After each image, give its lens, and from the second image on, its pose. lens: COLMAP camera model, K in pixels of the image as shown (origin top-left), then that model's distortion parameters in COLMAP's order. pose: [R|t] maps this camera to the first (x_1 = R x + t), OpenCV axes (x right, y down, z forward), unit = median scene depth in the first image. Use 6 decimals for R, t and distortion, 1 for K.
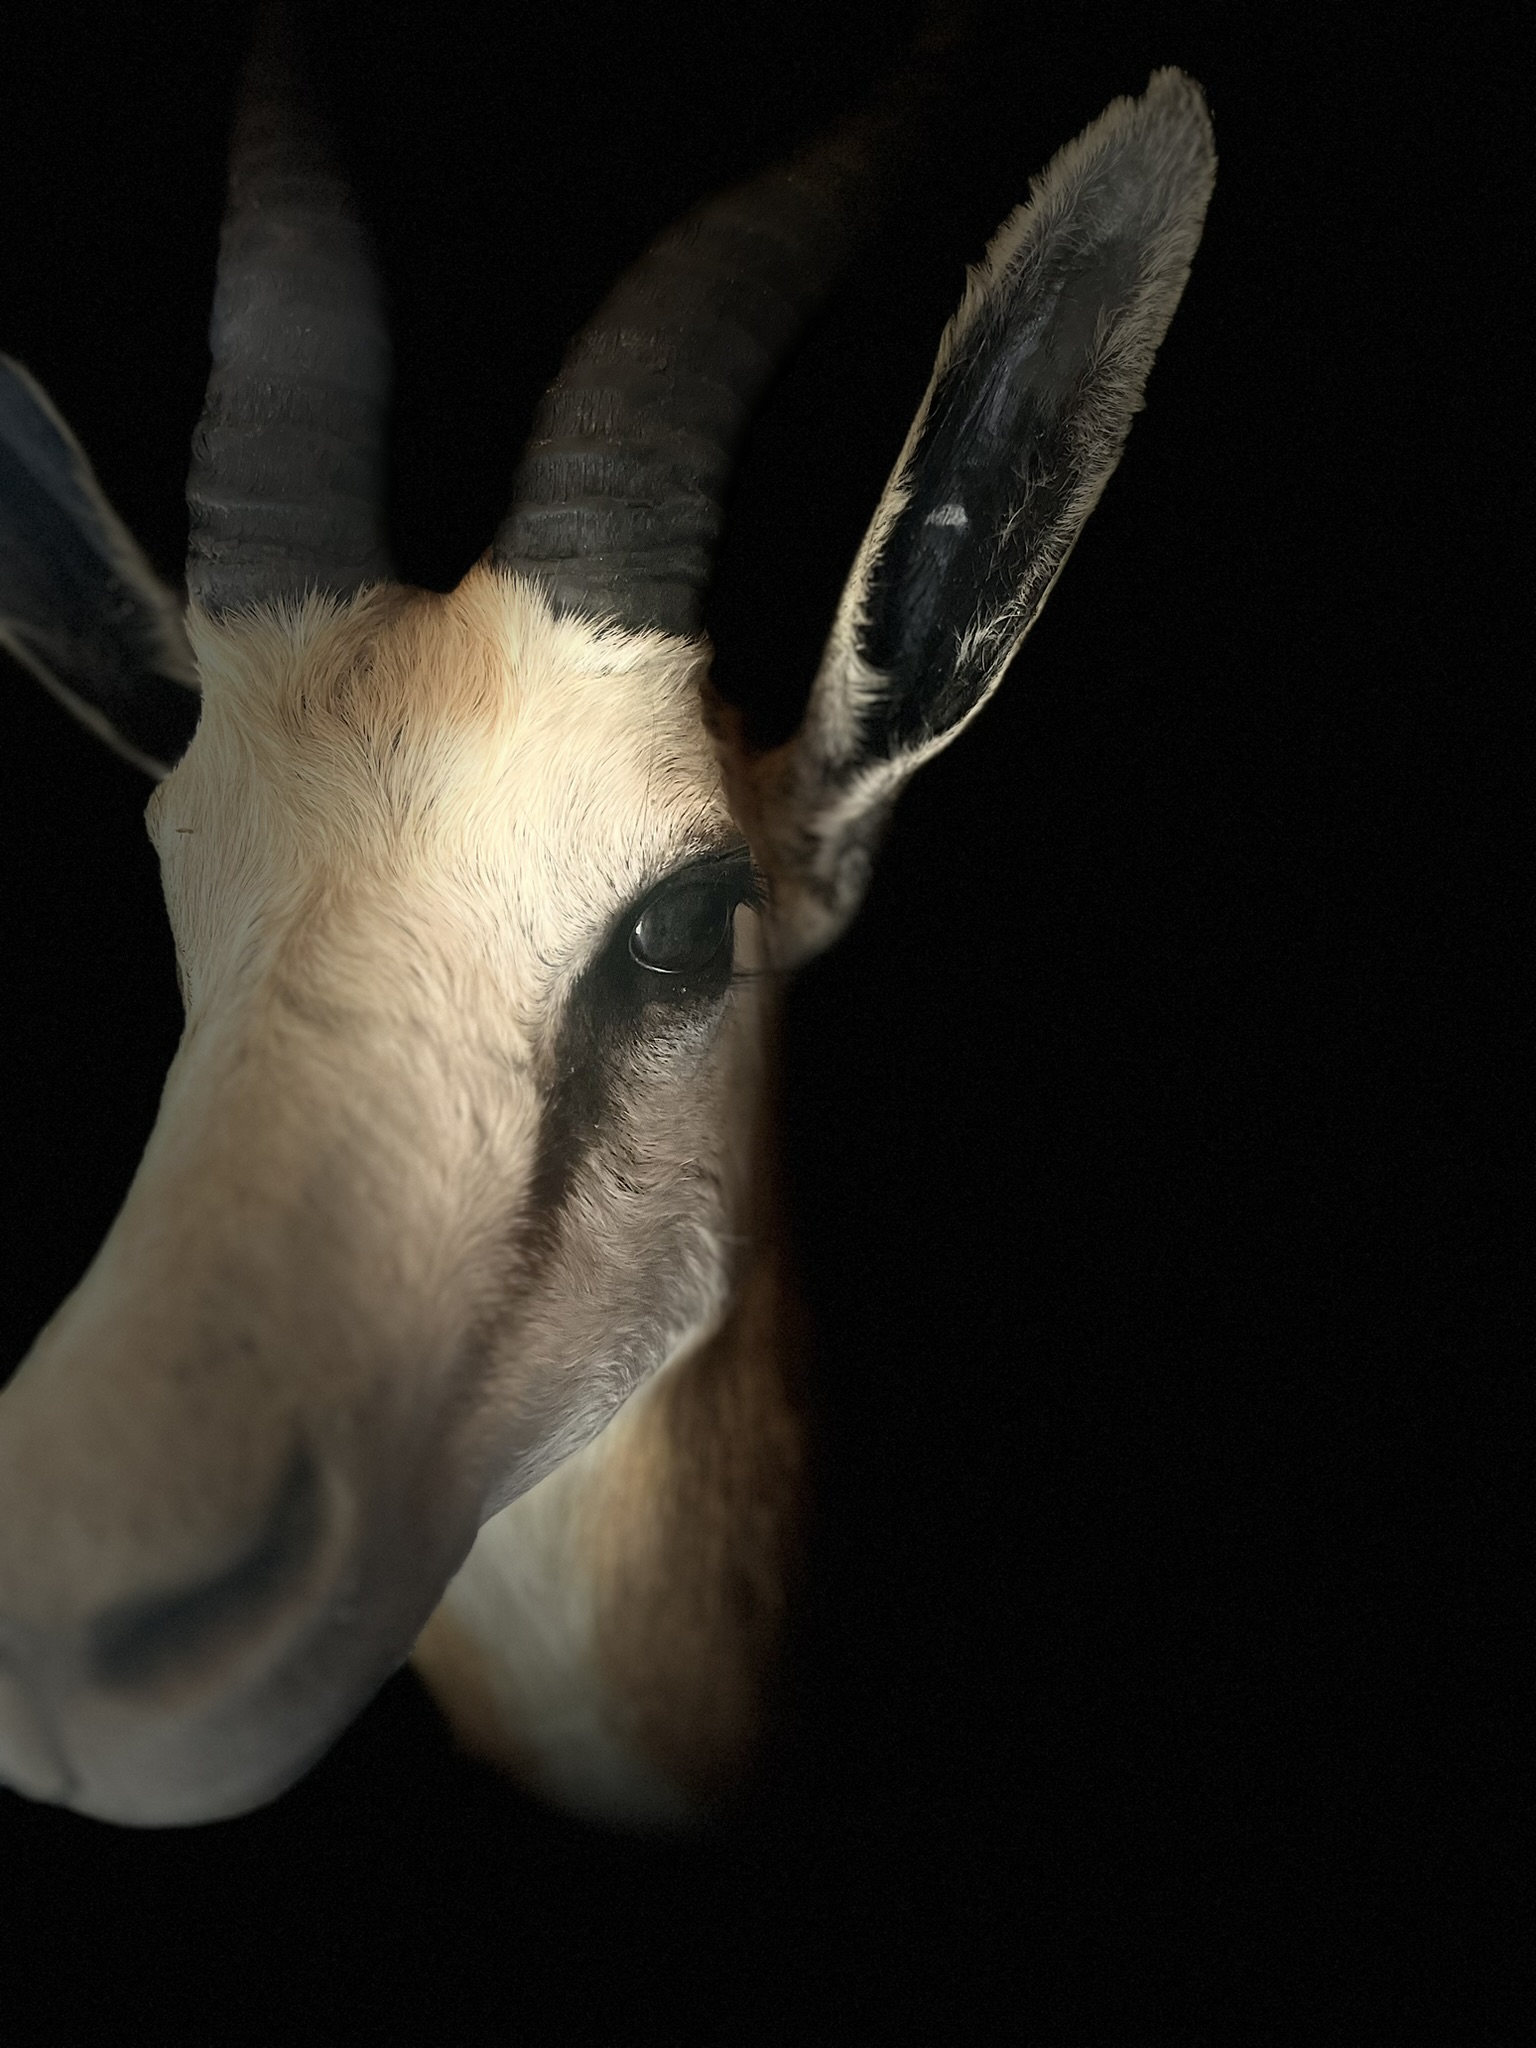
lens RADIAL K [[1576.1, 0, 768.0], [0, 1576.1, 1024.0], [0, 0, 1]] dist [0.001870, 0.000479]
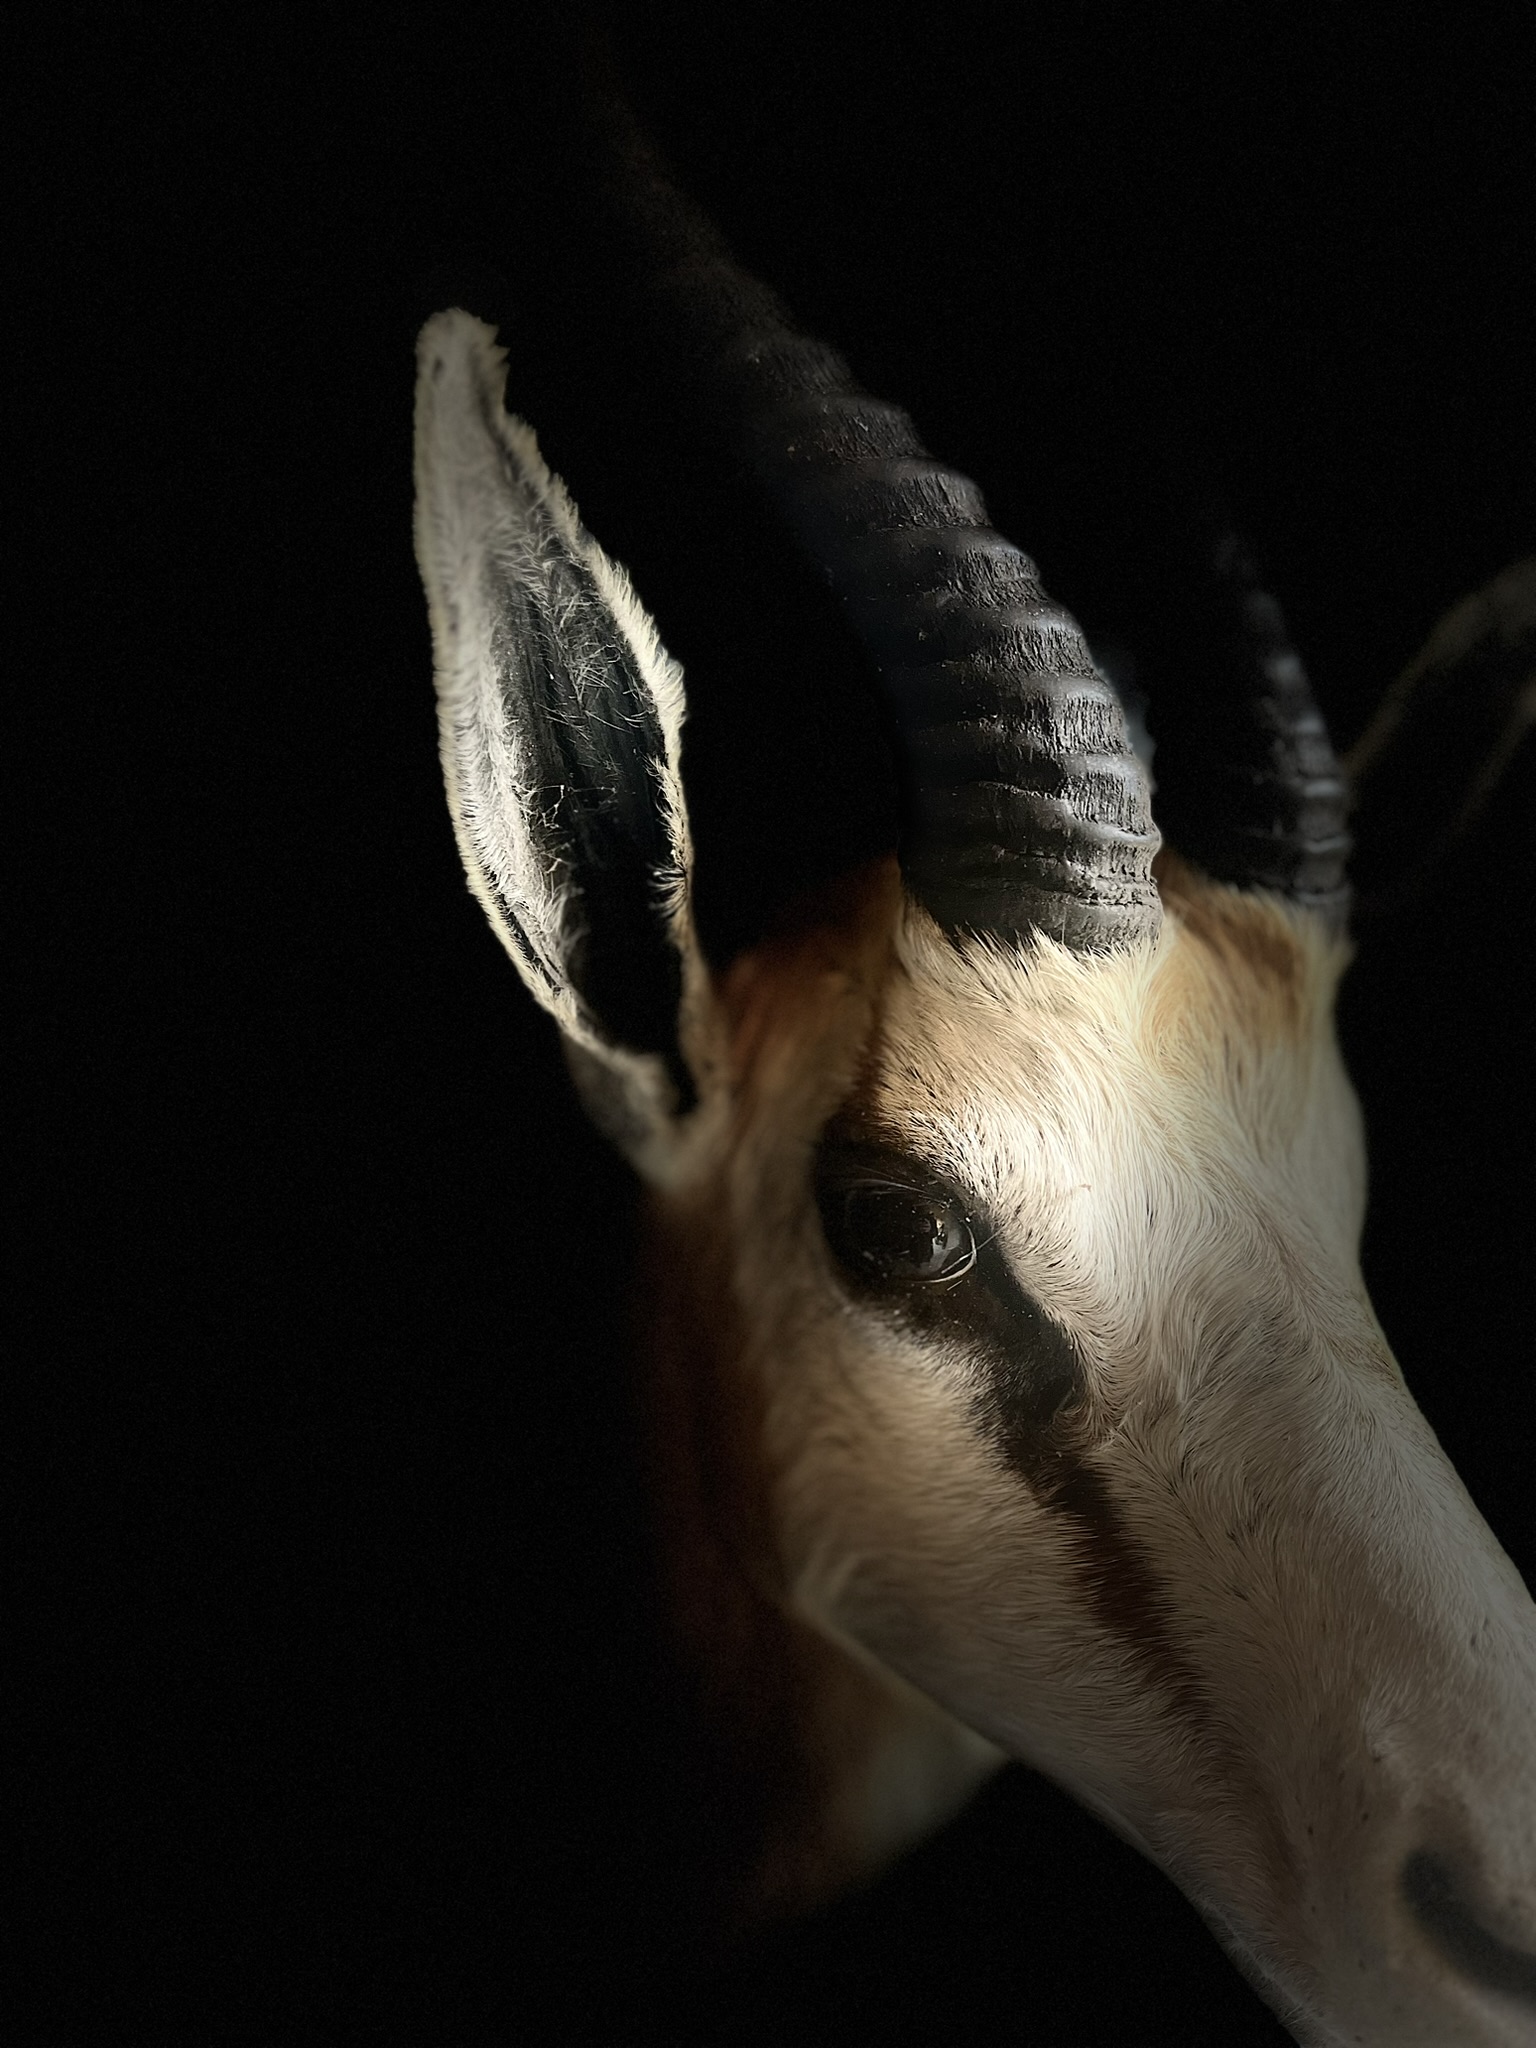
lens RADIAL K [[1576.1, 0, 768.0], [0, 1576.1, 1024.0], [0, 0, 1]] dist [0.001870, 0.000479]
pose [[0.711059, -0.113815, 0.693860, -1.151842], [0.051929, 0.992618, 0.109604, -0.333245], [-0.701212, -0.041903, 0.711720, 0.466123]]
